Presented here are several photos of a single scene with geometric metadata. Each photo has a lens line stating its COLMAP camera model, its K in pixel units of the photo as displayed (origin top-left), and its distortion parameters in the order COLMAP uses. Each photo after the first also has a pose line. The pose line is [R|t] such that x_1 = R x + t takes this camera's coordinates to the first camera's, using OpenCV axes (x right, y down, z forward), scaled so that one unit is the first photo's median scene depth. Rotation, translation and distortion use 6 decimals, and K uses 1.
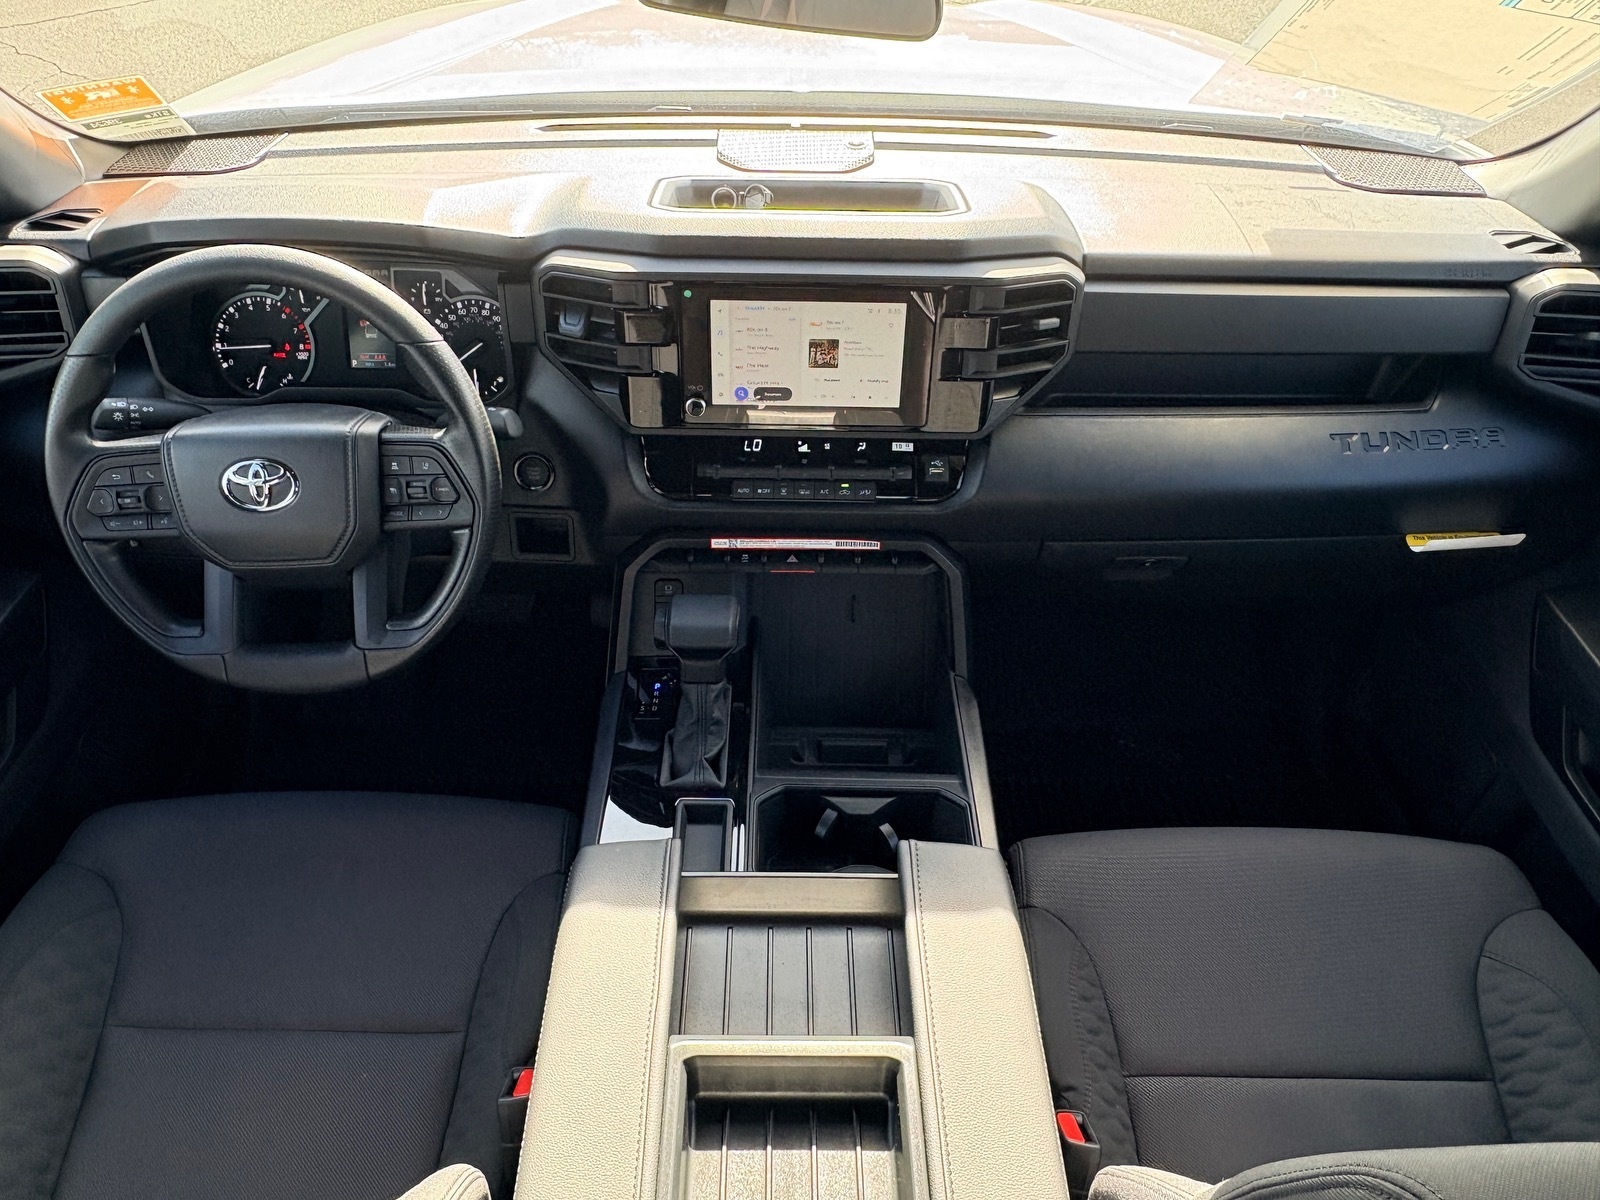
lens RADIAL K [[1120.2, 0, 799.3], [0, 1120.2, 604.8], [0, 0, 1]] dist [-0.002396, -0.005596]
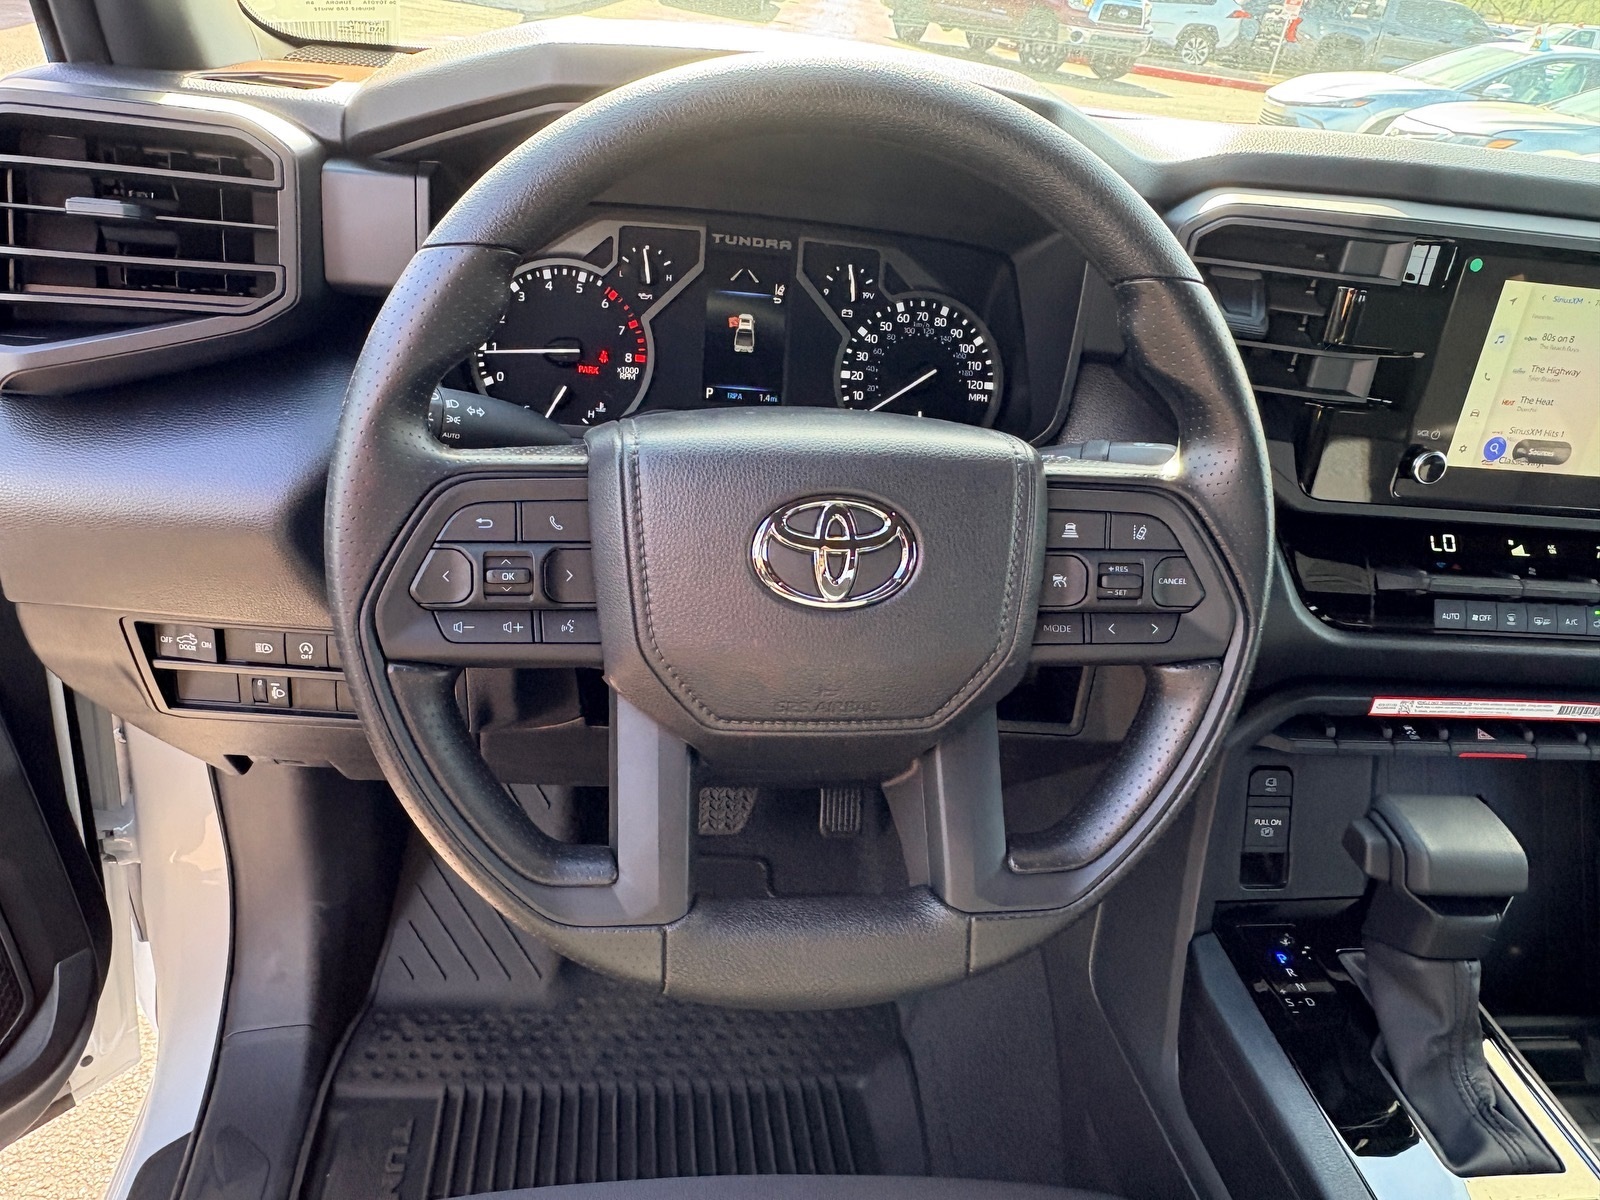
lens RADIAL K [[1120.2, 0, 764.4], [0, 1120.2, 602.1], [0, 0, 1]] dist [-0.002396, -0.005596]
pose [[0.988638, 0.031032, 0.147075, -0.478815], [-0.005368, 0.985122, -0.171771, -0.005969], [-0.150217, 0.169030, 0.974096, 0.465236]]
